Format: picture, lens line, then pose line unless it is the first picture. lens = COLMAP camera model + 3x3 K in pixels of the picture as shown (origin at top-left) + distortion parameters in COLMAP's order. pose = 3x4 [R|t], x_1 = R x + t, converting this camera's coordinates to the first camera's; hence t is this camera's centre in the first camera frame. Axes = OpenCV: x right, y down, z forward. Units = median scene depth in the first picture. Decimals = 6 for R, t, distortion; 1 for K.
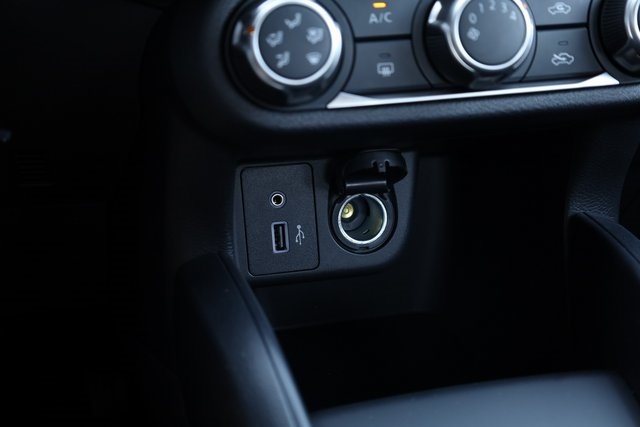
lens RADIAL K [[917.1, 0, 320.0], [0, 917.1, 213.5], [0, 0, 1]] dist [-0.001912, -0.013417]
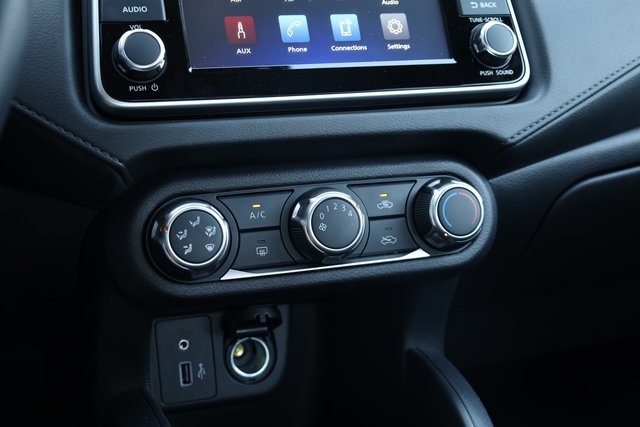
lens RADIAL K [[917.1, 0, 320.0], [0, 917.1, 213.5], [0, 0, 1]] dist [-0.001912, -0.013417]
pose [[0.994108, -0.013987, 0.107486, 0.009767], [0.027683, 0.991516, -0.127004, -0.033022], [-0.104798, 0.129231, 0.986061, -0.374689]]
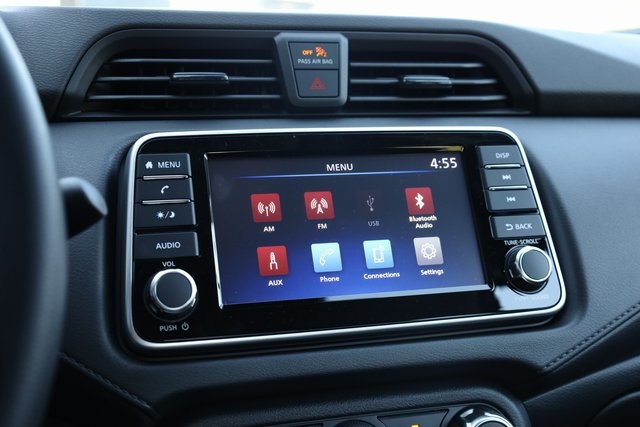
lens RADIAL K [[917.1, 0, 320.0], [0, 917.1, 213.5], [0, 0, 1]] dist [-0.001912, -0.013417]
pose [[0.997807, 0.011313, 0.065216, 0.022663], [0.002302, 0.978757, -0.205011, -0.266455], [-0.066150, 0.204712, 0.976584, -0.402618]]
